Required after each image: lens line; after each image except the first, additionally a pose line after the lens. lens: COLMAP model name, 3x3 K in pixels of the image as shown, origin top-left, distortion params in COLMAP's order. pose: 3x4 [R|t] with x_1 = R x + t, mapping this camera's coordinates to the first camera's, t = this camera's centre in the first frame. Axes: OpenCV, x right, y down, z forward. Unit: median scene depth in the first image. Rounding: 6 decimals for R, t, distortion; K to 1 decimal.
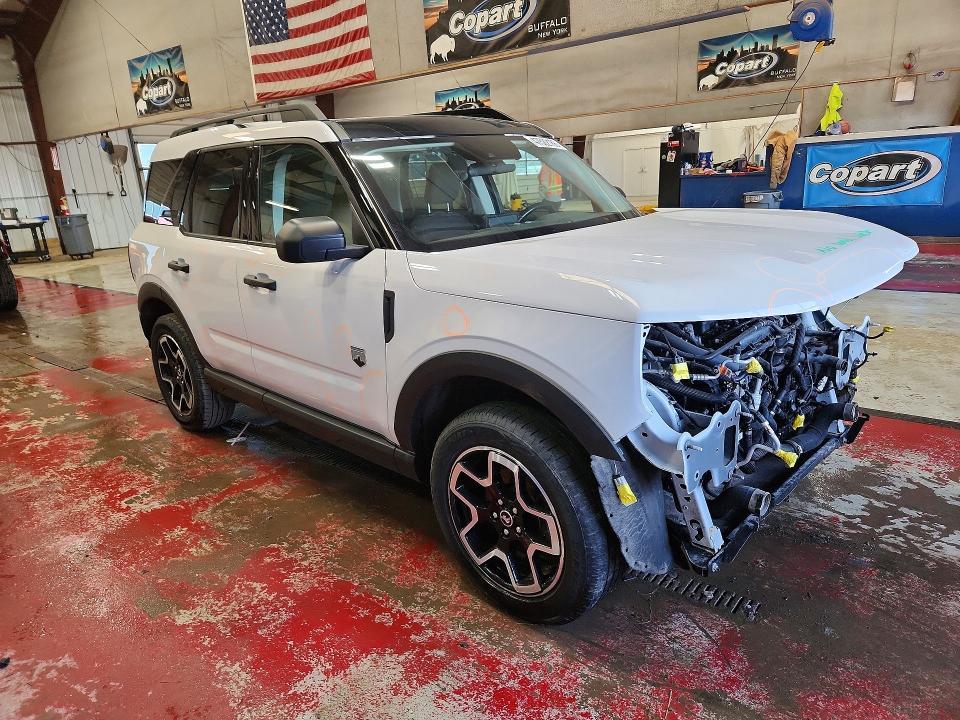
lens RADIAL K [[645.3, 0, 480.0], [0, 645.3, 360.0], [0, 0, 1]] dist [0.033268, -0.008325]
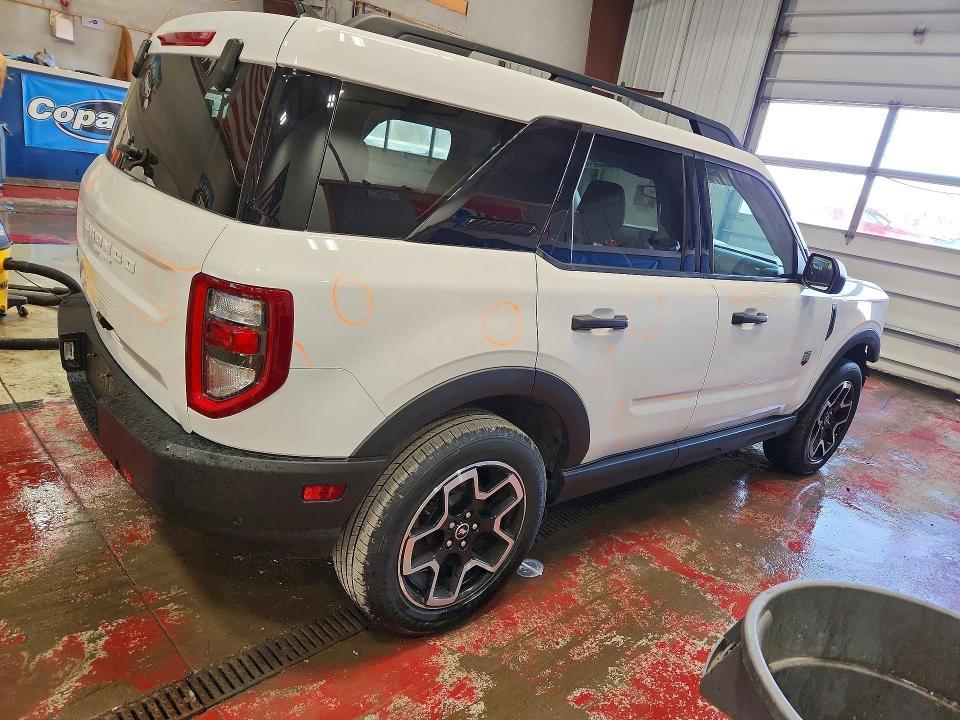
lens RADIAL K [[645.3, 0, 480.0], [0, 645.3, 360.0], [0, 0, 1]] dist [0.033268, -0.008325]
pose [[0.090691, -0.230376, 0.968866, -0.366545], [0.115477, 0.968746, 0.219538, -0.087904], [-0.989161, 0.091972, 0.114460, 0.360869]]
